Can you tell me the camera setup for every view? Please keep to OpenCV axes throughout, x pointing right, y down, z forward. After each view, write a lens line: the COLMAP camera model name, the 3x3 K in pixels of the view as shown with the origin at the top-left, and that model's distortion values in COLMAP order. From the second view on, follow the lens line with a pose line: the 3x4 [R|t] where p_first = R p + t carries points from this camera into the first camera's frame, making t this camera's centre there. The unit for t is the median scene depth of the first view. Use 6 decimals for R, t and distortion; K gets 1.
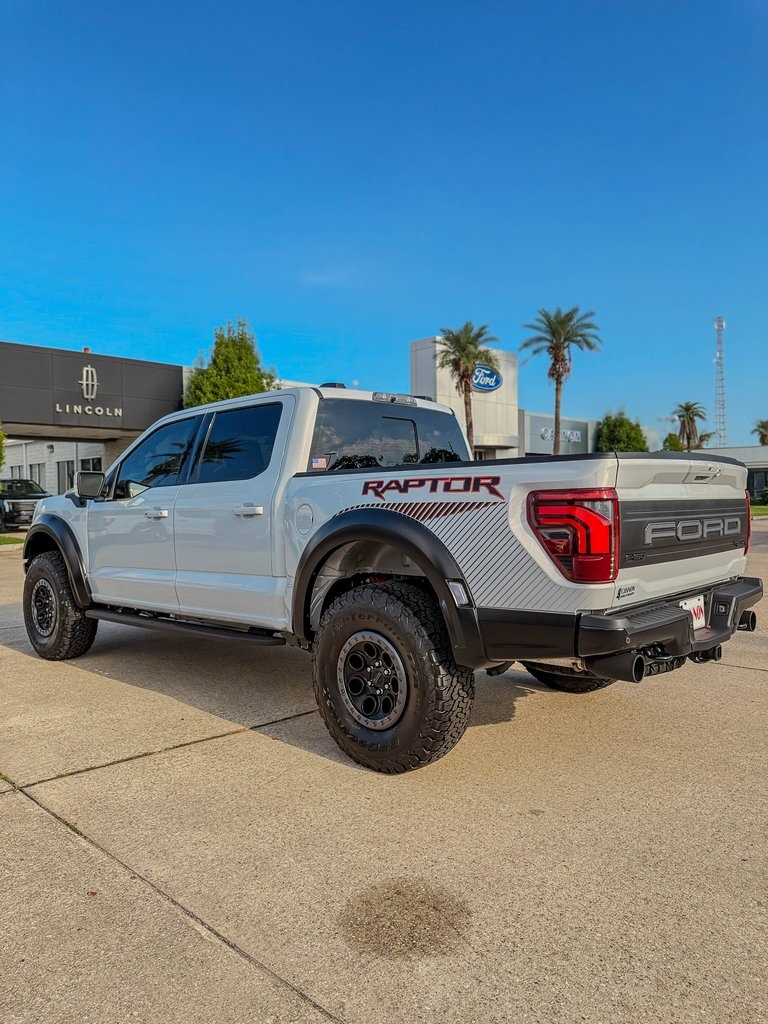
lens RADIAL K [[708.7, 0, 384.0], [0, 708.7, 512.0], [0, 0, 1]] dist [0.022013, -0.002637]
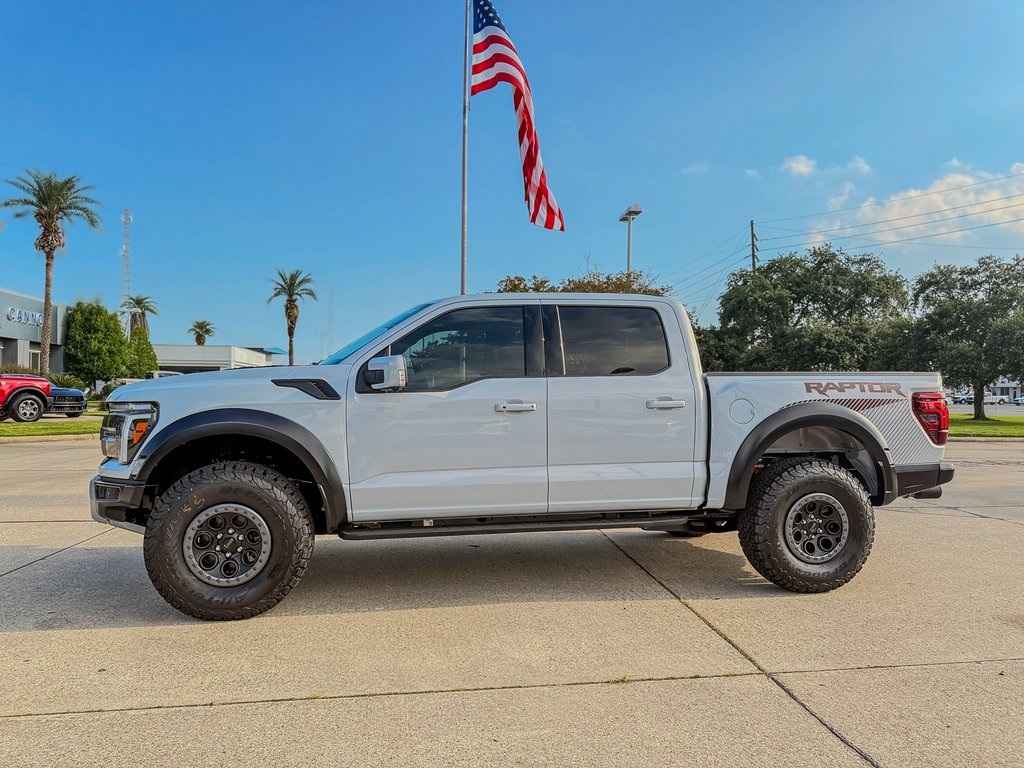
lens RADIAL K [[708.7, 0, 512.0], [0, 708.7, 384.0], [0, 0, 1]] dist [0.022013, -0.002637]
pose [[0.608778, 0.026720, 0.792891, -1.488530], [0.001125, 0.999403, -0.034544, 0.005677], [-0.793340, 0.021921, 0.608384, 0.643356]]
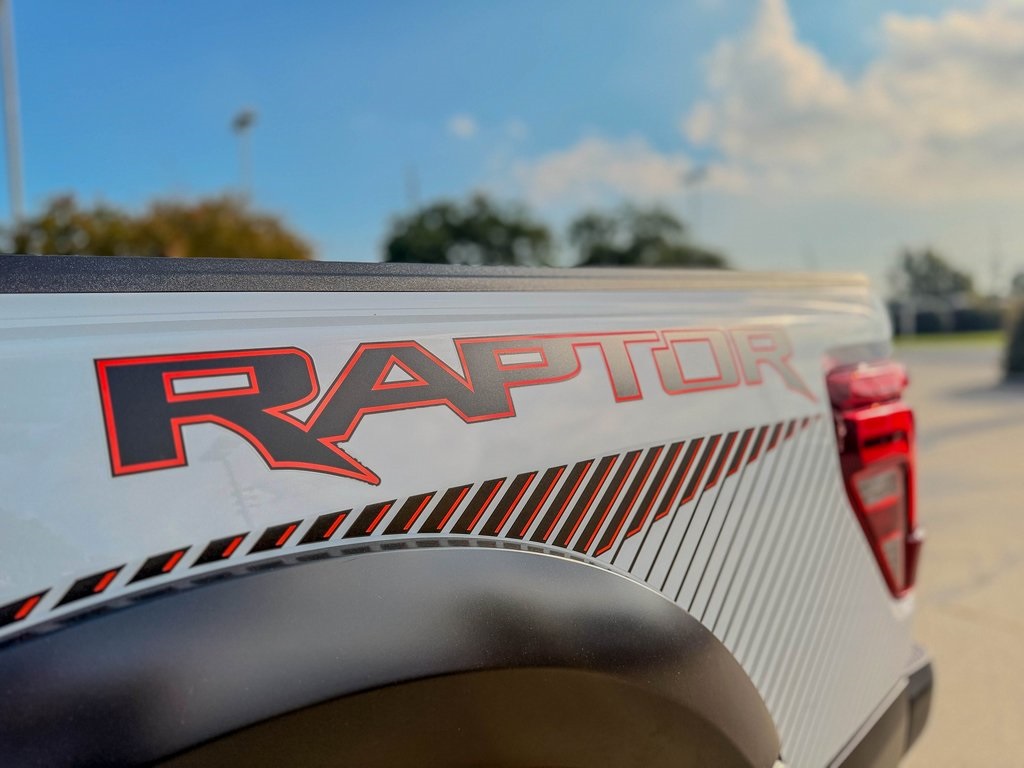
lens RADIAL K [[708.7, 0, 512.0], [0, 708.7, 384.0], [0, 0, 1]] dist [0.022013, -0.002637]
pose [[0.209201, -0.045375, 0.976819, -0.133946], [0.050446, 0.998094, 0.035559, -0.040447], [-0.976571, 0.041838, 0.211091, 0.942010]]
